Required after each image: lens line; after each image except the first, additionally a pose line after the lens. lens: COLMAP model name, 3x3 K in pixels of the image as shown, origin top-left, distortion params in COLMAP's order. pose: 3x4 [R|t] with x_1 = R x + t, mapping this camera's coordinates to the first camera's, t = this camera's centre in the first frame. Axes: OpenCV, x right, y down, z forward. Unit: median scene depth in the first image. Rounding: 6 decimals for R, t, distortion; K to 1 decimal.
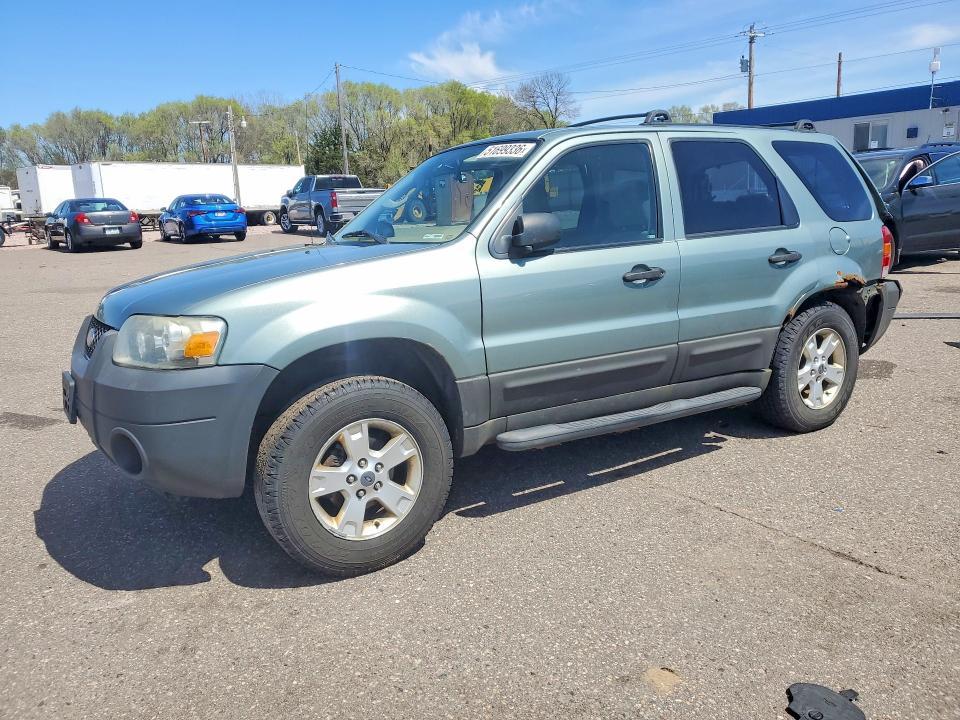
lens RADIAL K [[762.5, 0, 480.0], [0, 762.5, 360.0], [0, 0, 1]] dist [0.000635, 0.001933]
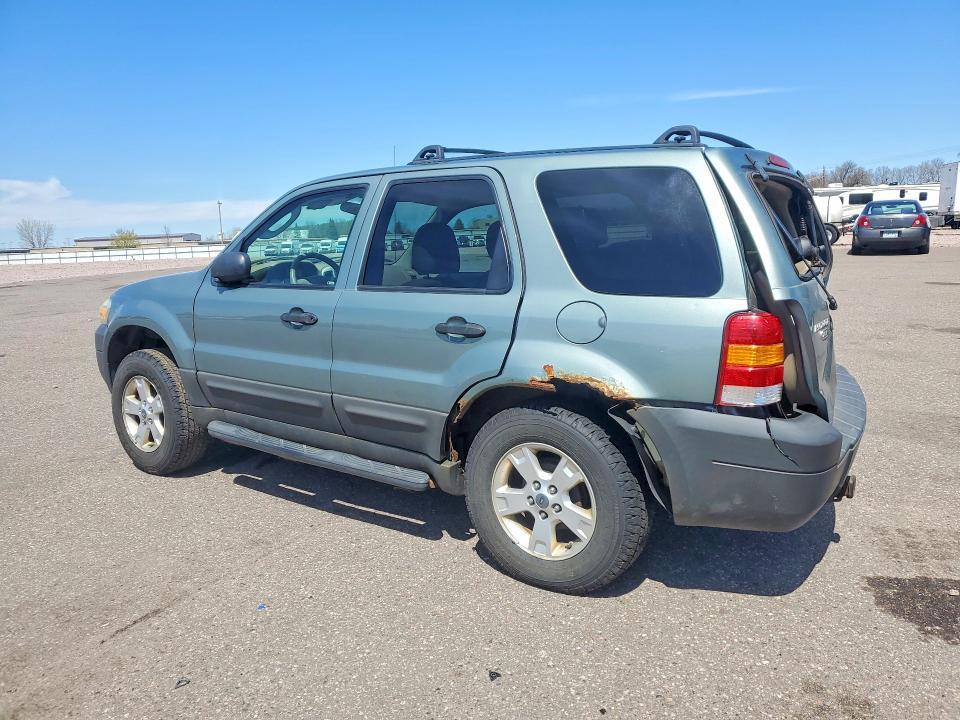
lens RADIAL K [[780.7, 0, 480.0], [0, 780.7, 360.0], [0, 0, 1]] dist [0.010904, 0.010366]
pose [[0.363745, 0.186696, -0.912597, 1.134365], [-0.180957, 0.975207, 0.127378, -0.207710], [0.913753, 0.118807, 0.388511, 0.715002]]
